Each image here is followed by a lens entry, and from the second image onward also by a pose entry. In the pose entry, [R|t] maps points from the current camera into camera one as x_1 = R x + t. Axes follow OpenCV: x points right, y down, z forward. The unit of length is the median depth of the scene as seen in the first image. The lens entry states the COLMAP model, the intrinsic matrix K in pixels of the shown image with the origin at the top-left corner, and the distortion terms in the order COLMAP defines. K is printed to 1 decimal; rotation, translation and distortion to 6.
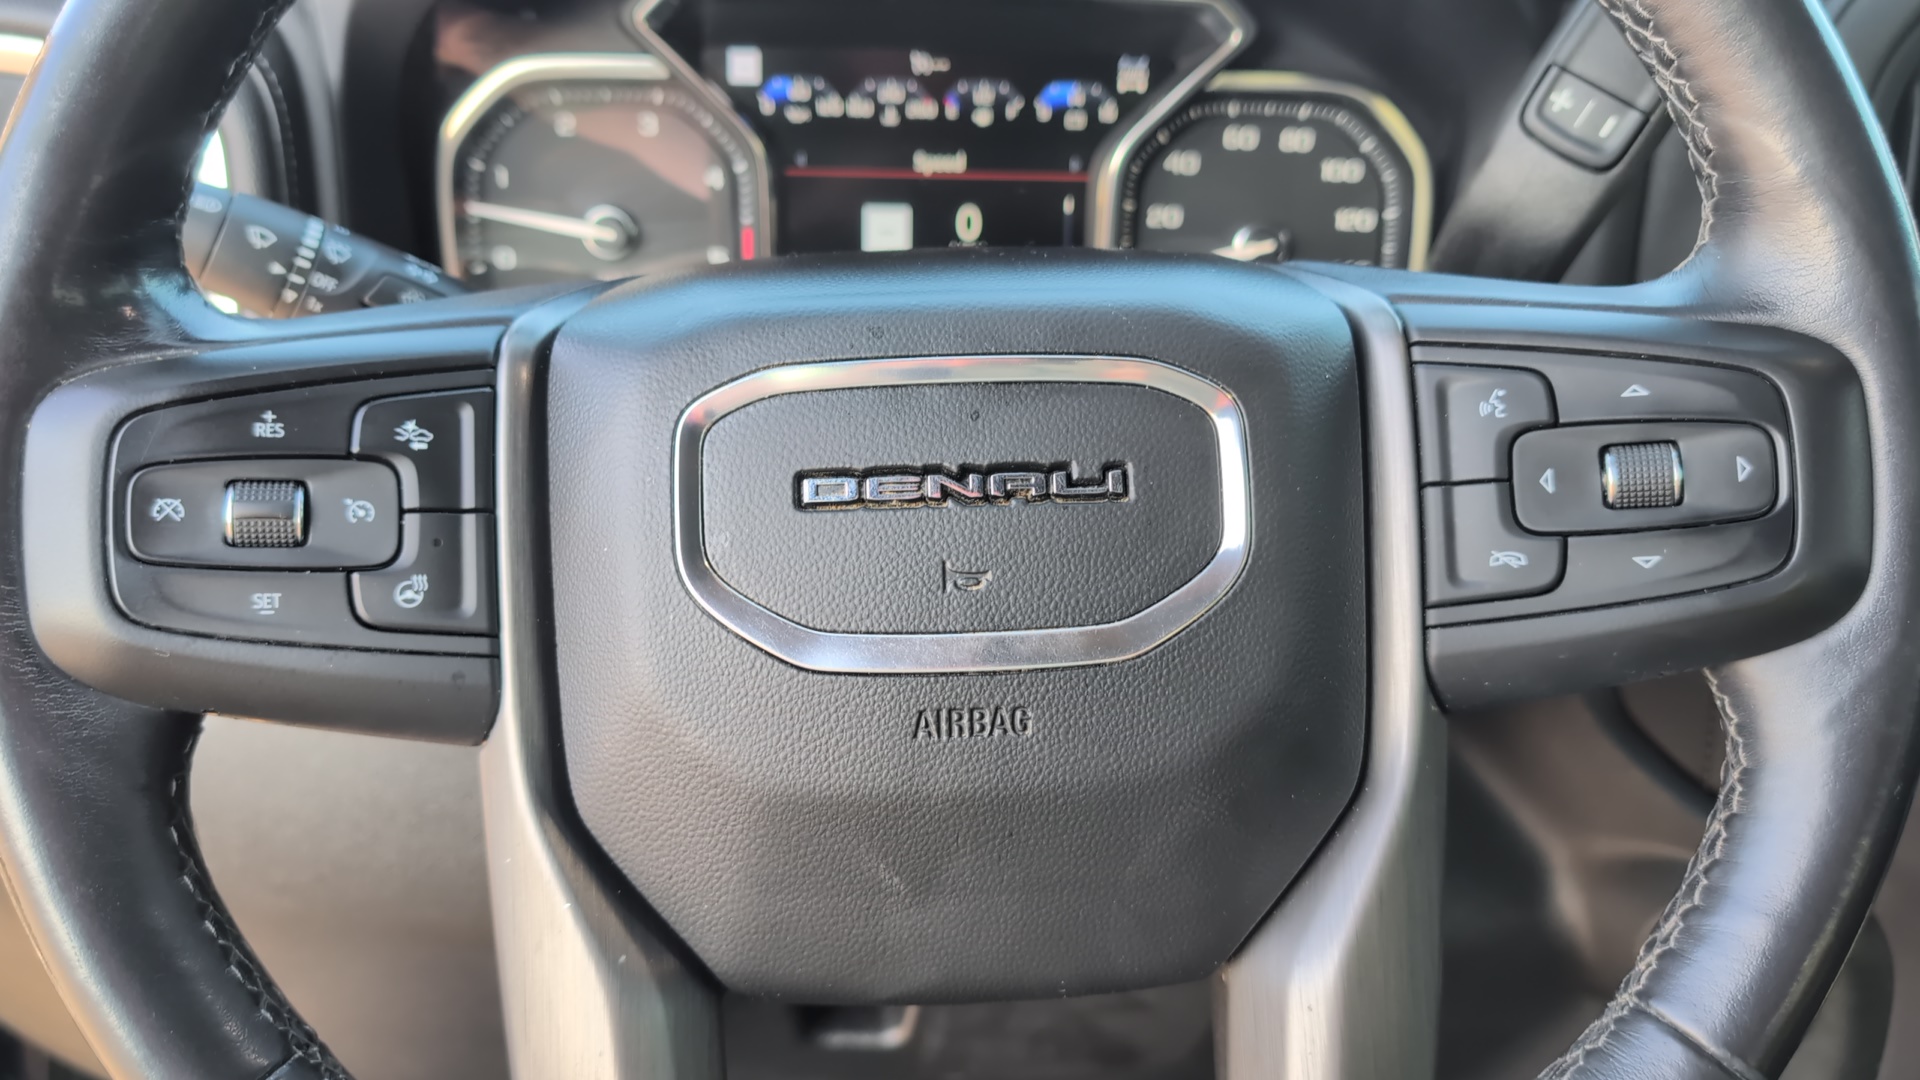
lens RADIAL K [[1604.3, 0, 959.7], [0, 1604.3, 542.0], [0, 0, 1]] dist [0.032232, -0.043596]
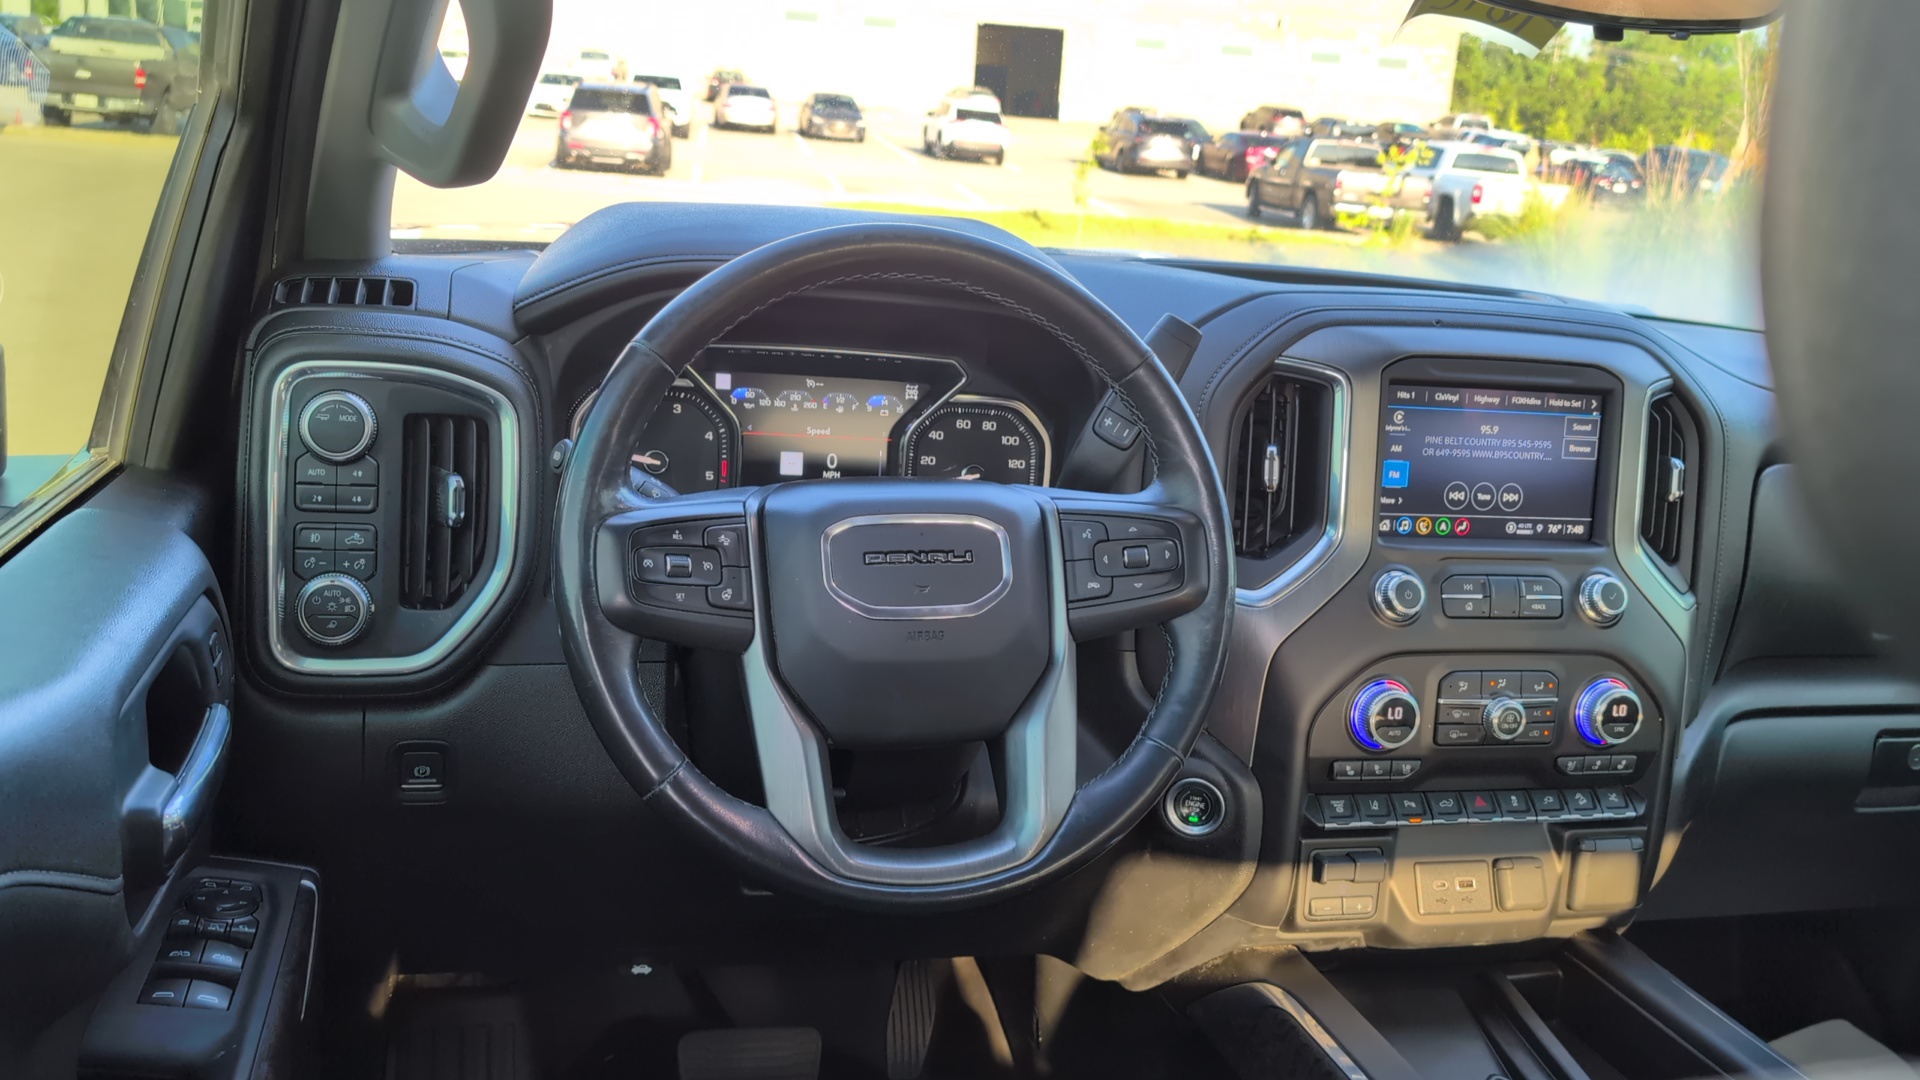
lens RADIAL K [[1604.3, 0, 970.3], [0, 1604.3, 550.4], [0, 0, 1]] dist [0.032232, -0.043596]
pose [[0.965714, 0.007153, 0.259510, -0.356729], [0.025519, 0.992164, -0.122309, 0.167289], [-0.258351, 0.124738, 0.957964, -0.979398]]
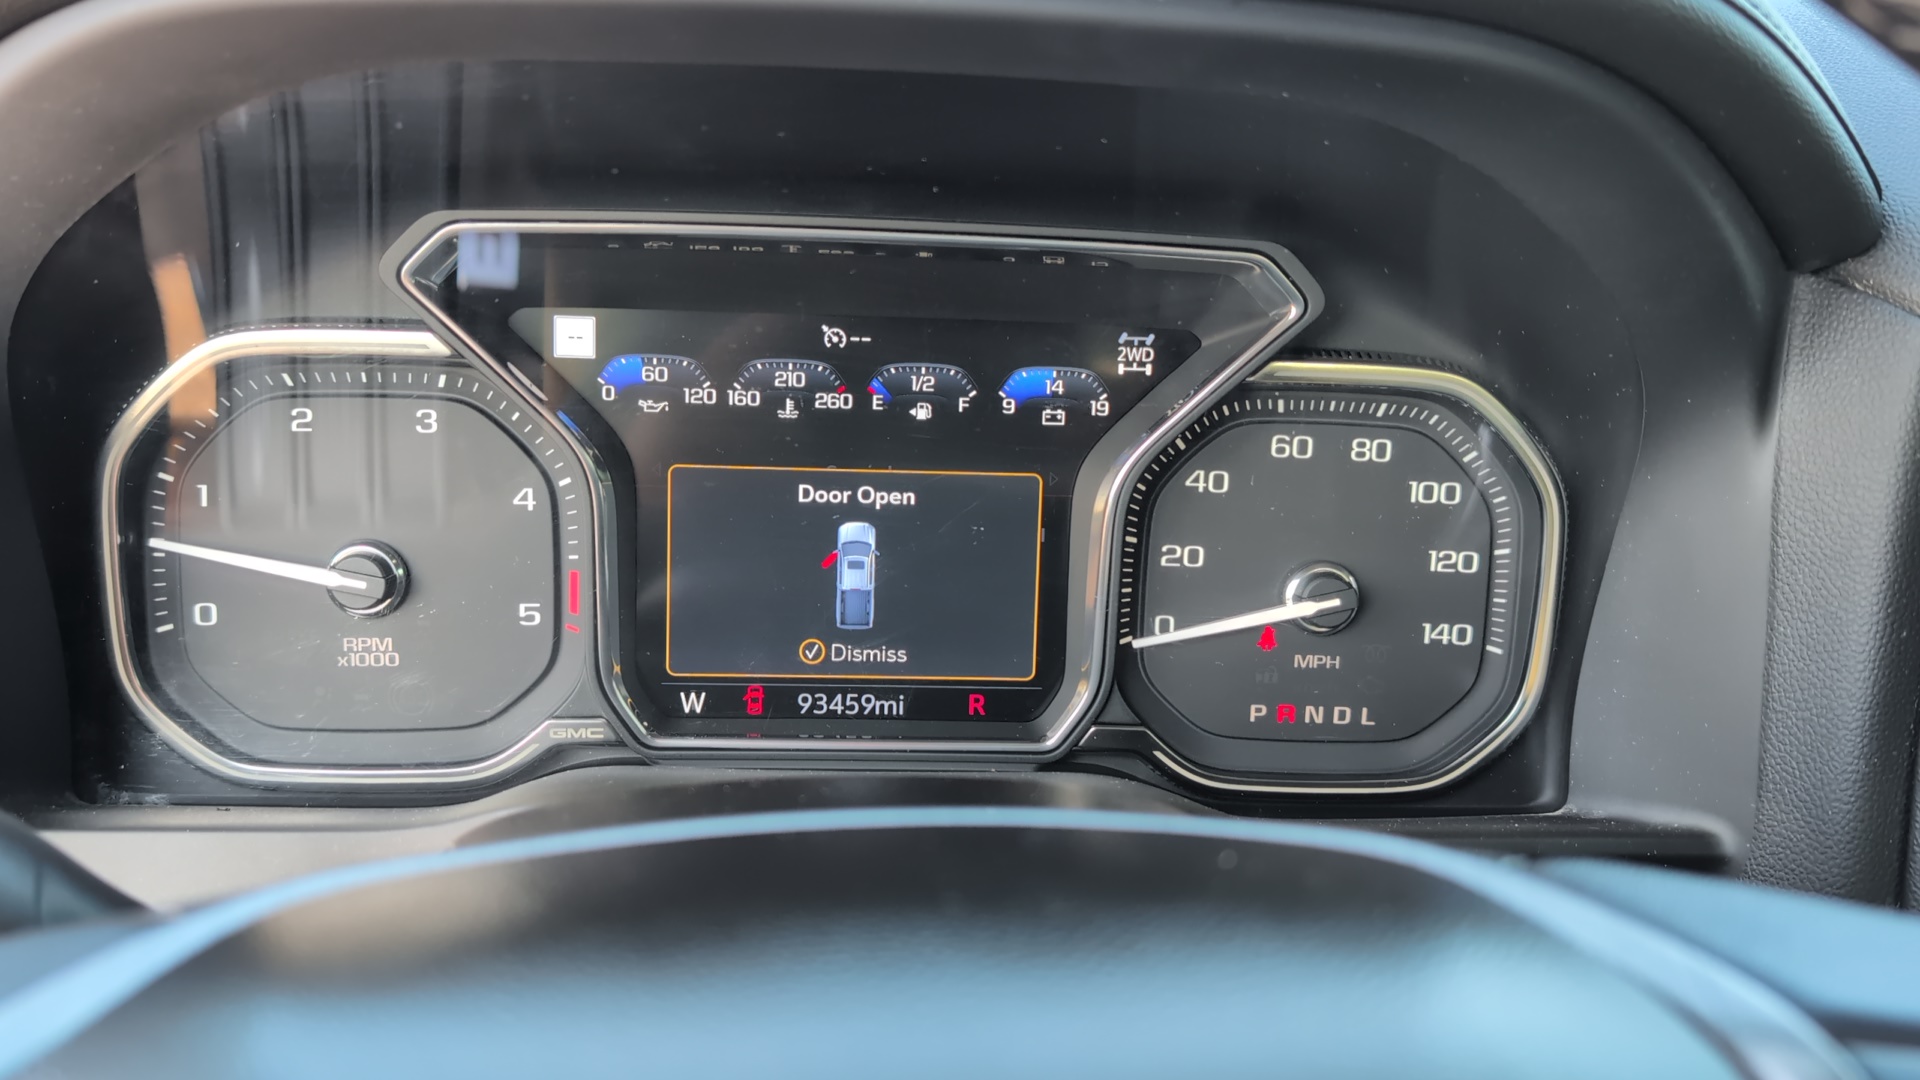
lens RADIAL K [[1604.3, 0, 955.7], [0, 1604.3, 538.7], [0, 0, 1]] dist [0.032232, -0.043596]
pose [[0.998570, 0.003875, 0.053310, -0.007711], [0.002071, 0.993814, -0.111037, -0.134383], [-0.053411, 0.110989, 0.992385, 0.321593]]
